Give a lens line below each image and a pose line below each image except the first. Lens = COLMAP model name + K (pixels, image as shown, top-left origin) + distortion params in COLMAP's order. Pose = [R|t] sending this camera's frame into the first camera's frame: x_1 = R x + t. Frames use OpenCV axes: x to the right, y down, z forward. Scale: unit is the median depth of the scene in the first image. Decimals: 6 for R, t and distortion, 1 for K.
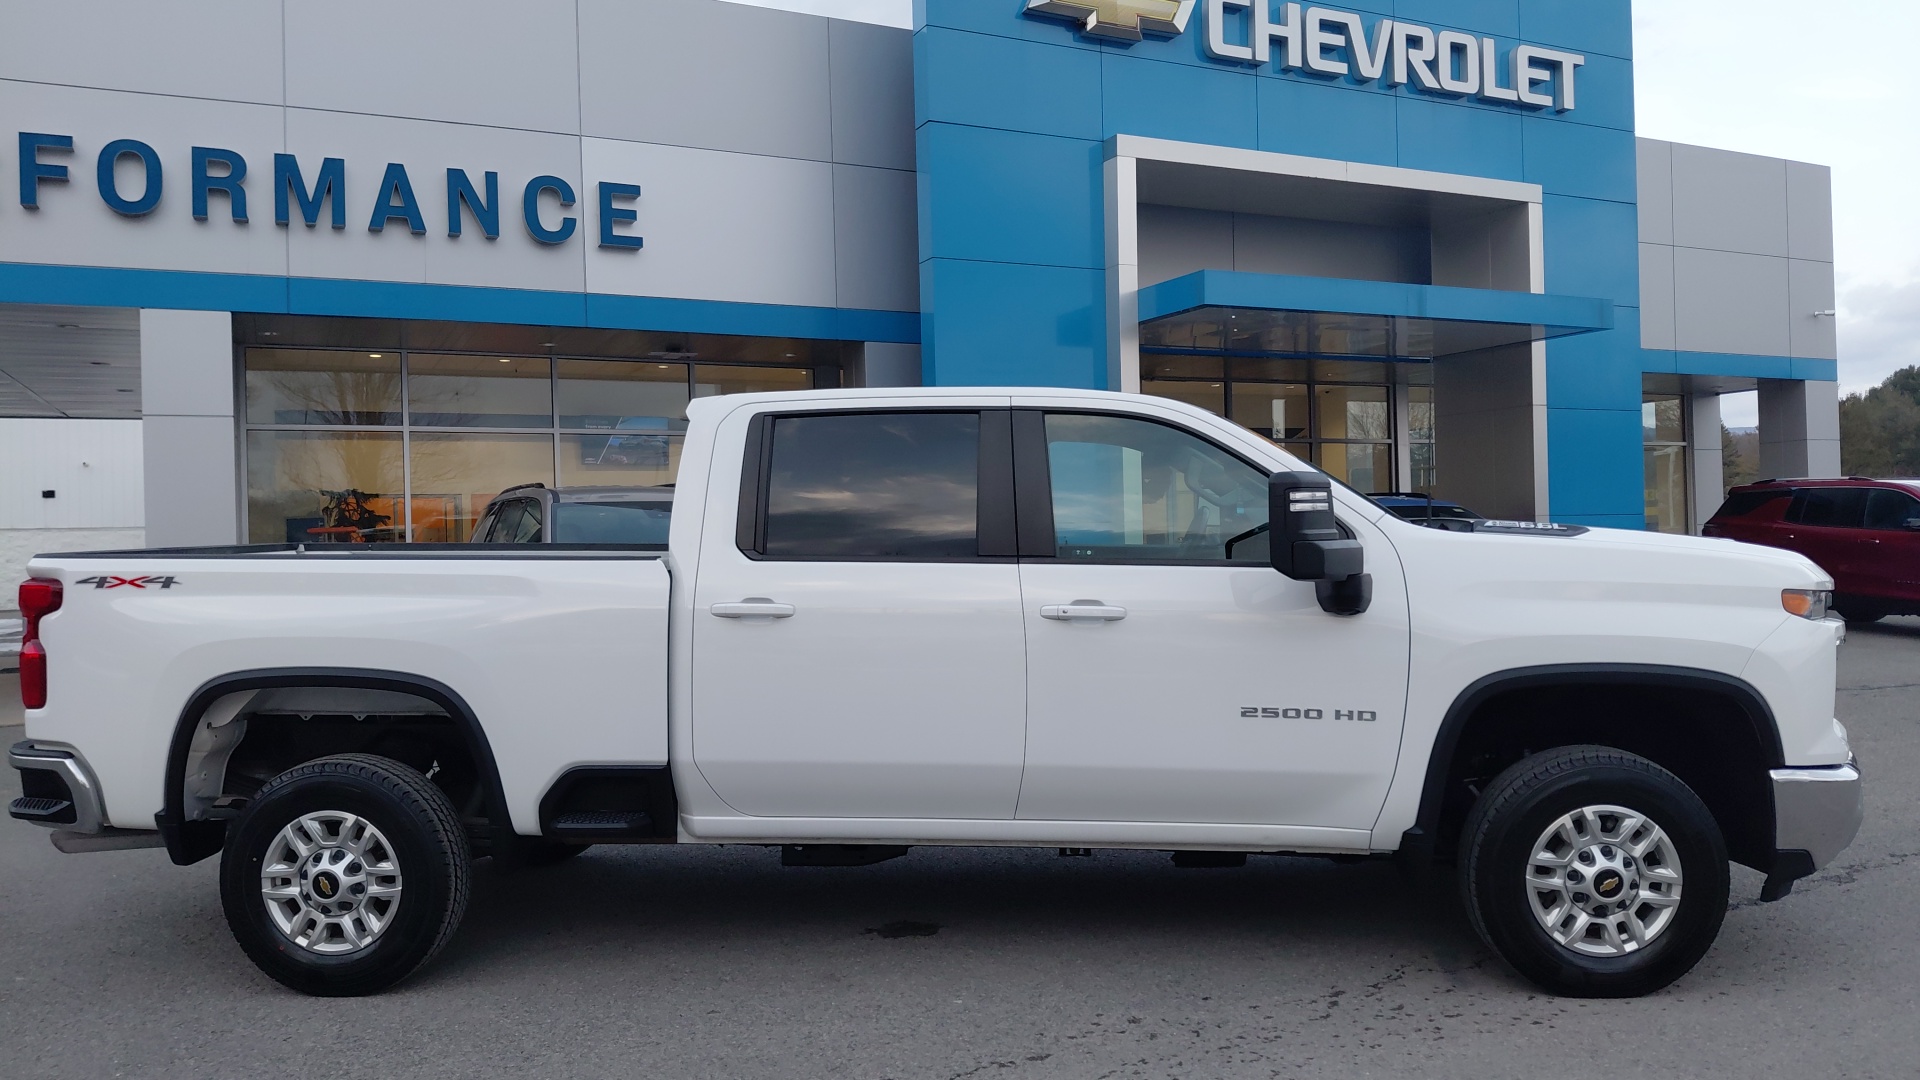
lens RADIAL K [[1414.8, 0, 967.4], [0, 1414.8, 542.7], [0, 0, 1]] dist [0.078335, -0.141608]
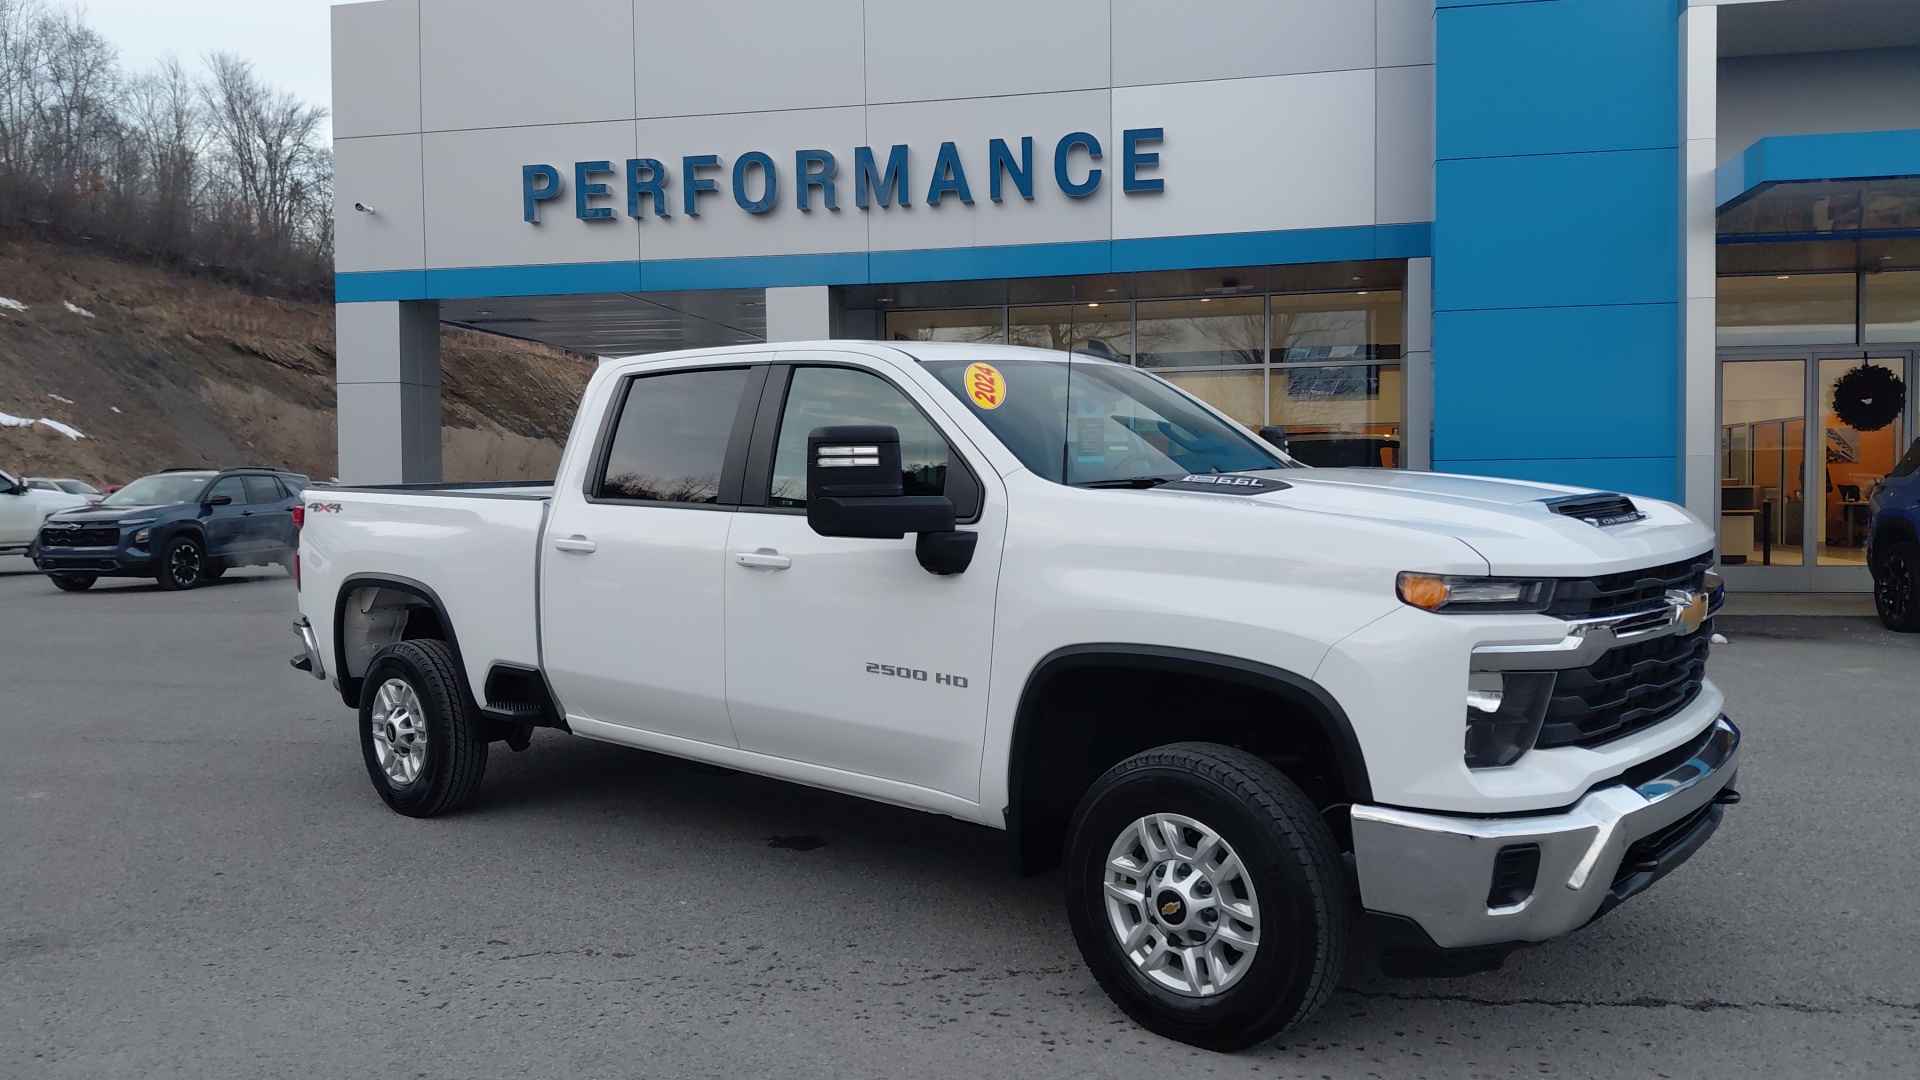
lens RADIAL K [[1405.8, 0, 970.8], [0, 1405.8, 544.4], [0, 0, 1]] dist [0.139402, -0.205744]
pose [[0.794170, 0.039852, -0.606388, 0.800525], [-0.007425, 0.998409, 0.055892, -0.020742], [0.607651, -0.039885, 0.793202, 0.251953]]
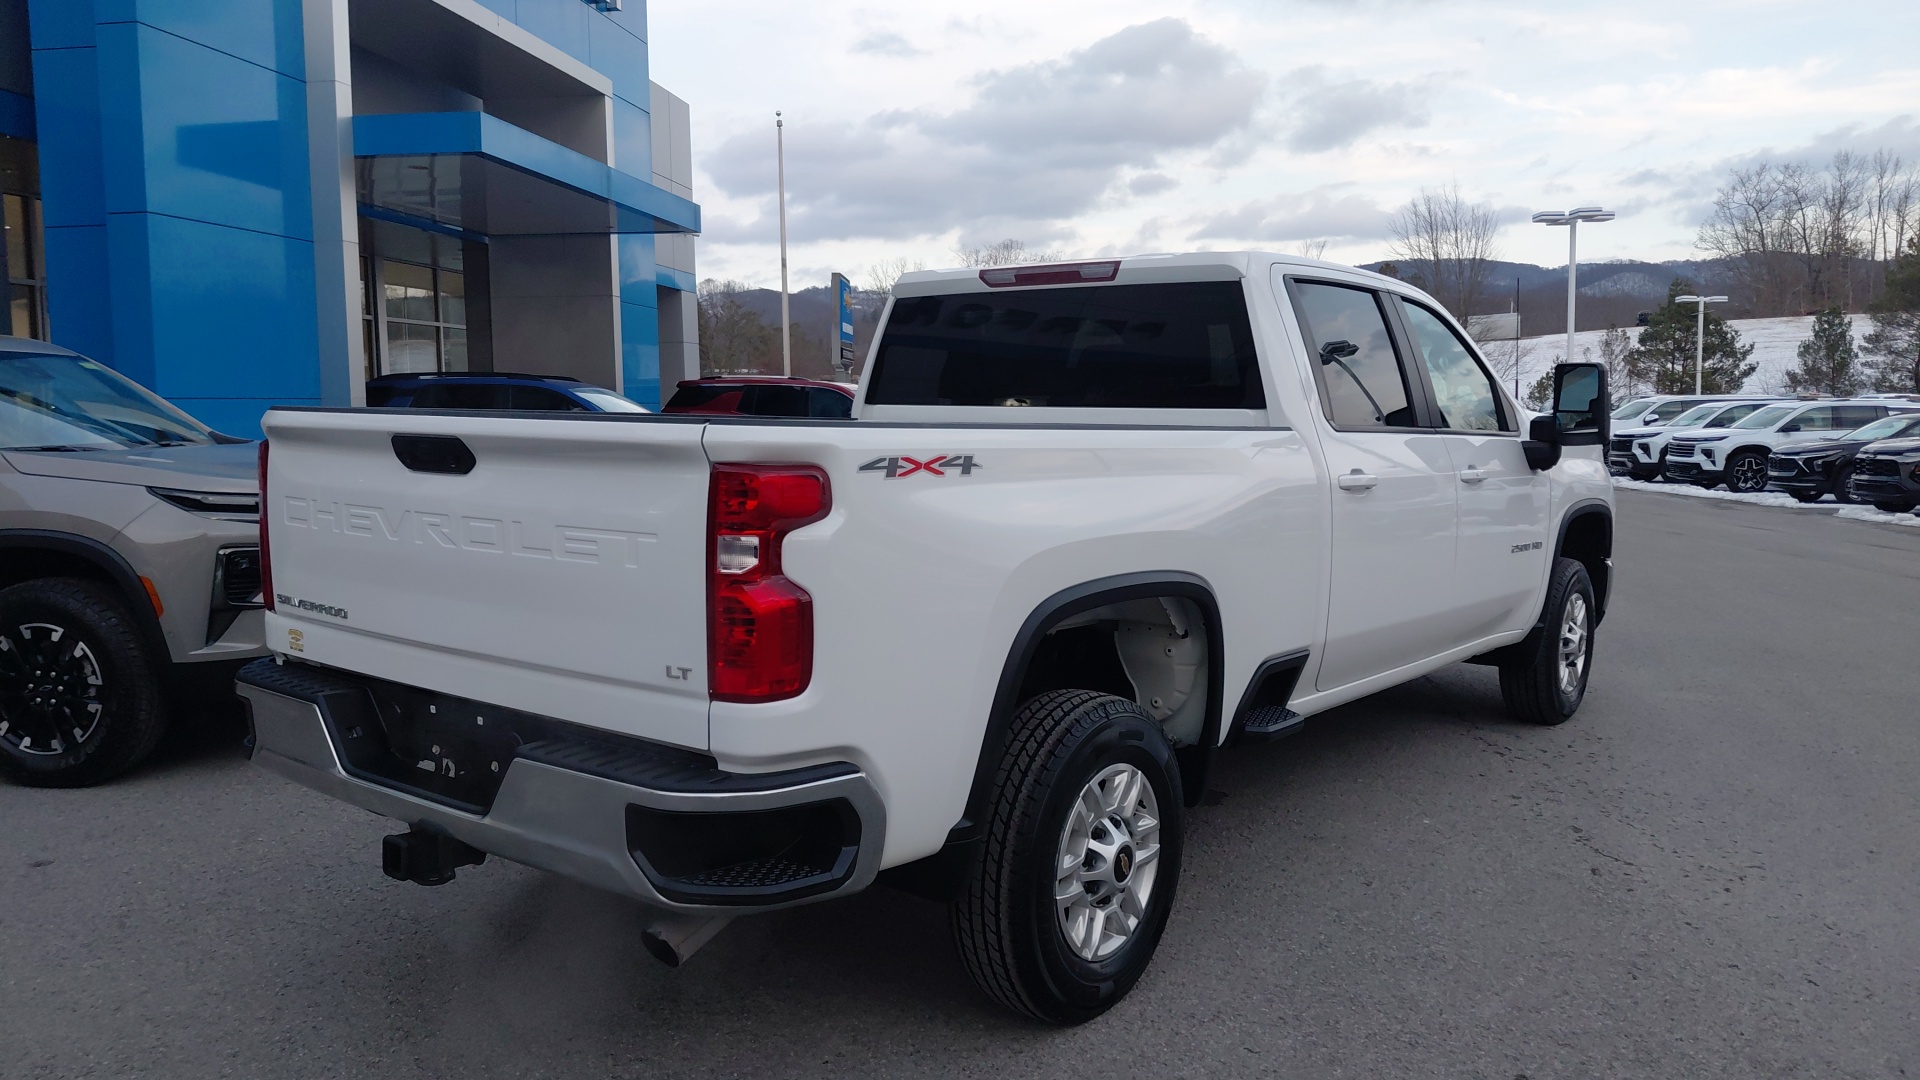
lens RADIAL K [[1405.8, 0, 970.8], [0, 1405.8, 544.4], [0, 0, 1]] dist [0.139402, -0.205744]
pose [[0.559232, -0.066522, 0.826338, -1.076257], [0.002765, 0.996920, 0.078382, 0.013905], [-0.829007, -0.041549, 0.557693, 0.646350]]
